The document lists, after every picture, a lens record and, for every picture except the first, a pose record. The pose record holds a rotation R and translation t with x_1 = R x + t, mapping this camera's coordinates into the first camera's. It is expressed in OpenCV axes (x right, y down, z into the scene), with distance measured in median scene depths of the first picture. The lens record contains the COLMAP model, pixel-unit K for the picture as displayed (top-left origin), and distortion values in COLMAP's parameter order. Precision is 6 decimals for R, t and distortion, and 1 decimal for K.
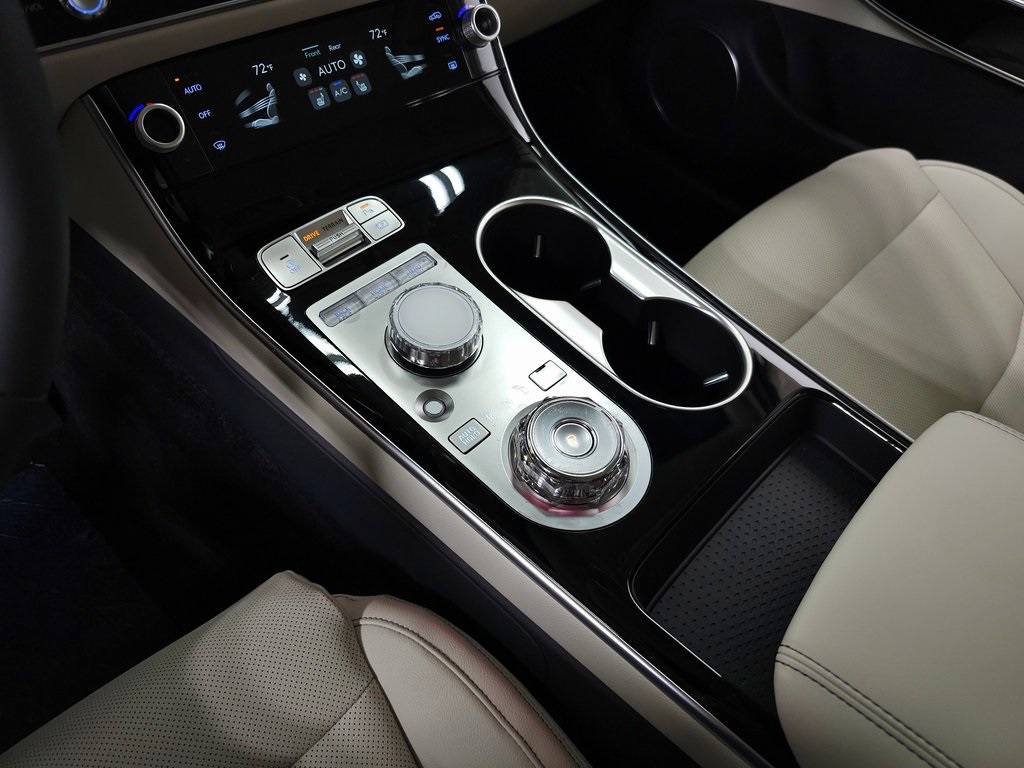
lens RADIAL K [[708.8, 0, 502.8], [0, 708.8, 375.4], [0, 0, 1]] dist [0.034666, -0.038559]
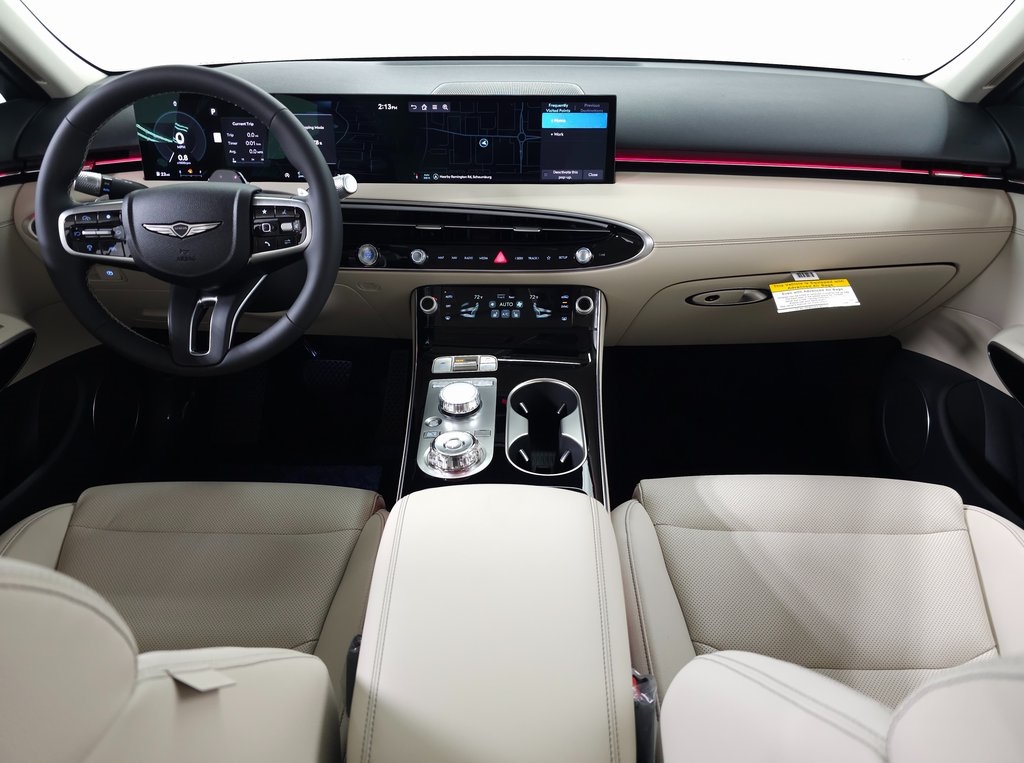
lens RADIAL K [[708.8, 0, 512.1], [0, 708.8, 390.7], [0, 0, 1]] dist [0.034666, -0.038559]
pose [[0.684485, 0.255108, -0.682935, 1.395027], [-0.511095, 0.835933, -0.199995, 0.245269], [0.519867, 0.485938, 0.702568, -0.452718]]
